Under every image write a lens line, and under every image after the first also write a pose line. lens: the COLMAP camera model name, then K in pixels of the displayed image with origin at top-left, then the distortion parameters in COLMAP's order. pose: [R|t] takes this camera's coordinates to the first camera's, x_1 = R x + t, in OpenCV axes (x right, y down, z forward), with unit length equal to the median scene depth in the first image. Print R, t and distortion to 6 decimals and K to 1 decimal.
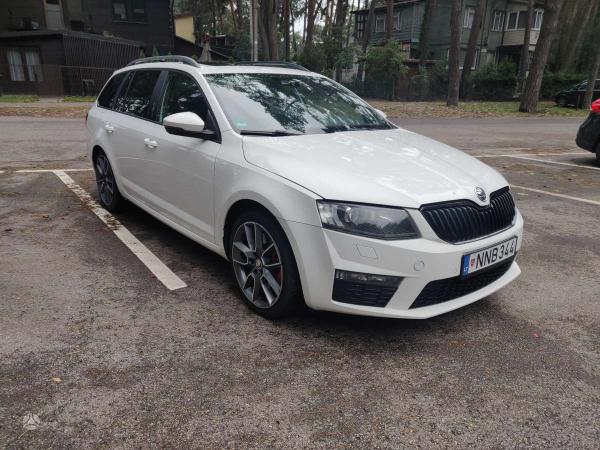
lens RADIAL K [[451.8, 0, 300.0], [0, 451.8, 225.0], [0, 0, 1]] dist [0.017332, -0.001680]
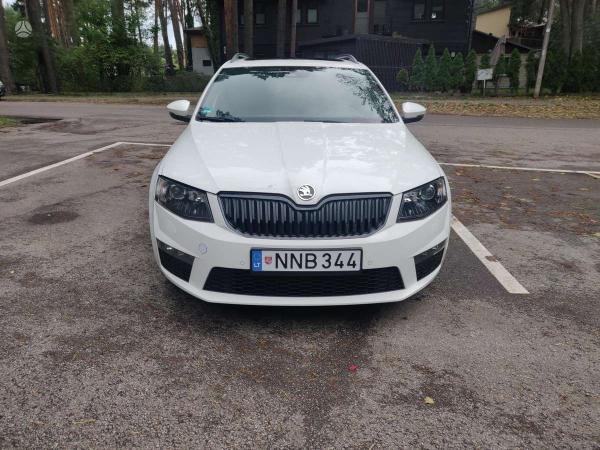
lens RADIAL K [[451.8, 0, 300.0], [0, 451.8, 225.0], [0, 0, 1]] dist [0.017332, -0.001680]
pose [[0.806267, 0.169388, -0.566782, 0.974865], [-0.166865, 0.984342, 0.056808, -0.055471], [0.567530, 0.048773, 0.821907, 0.265399]]
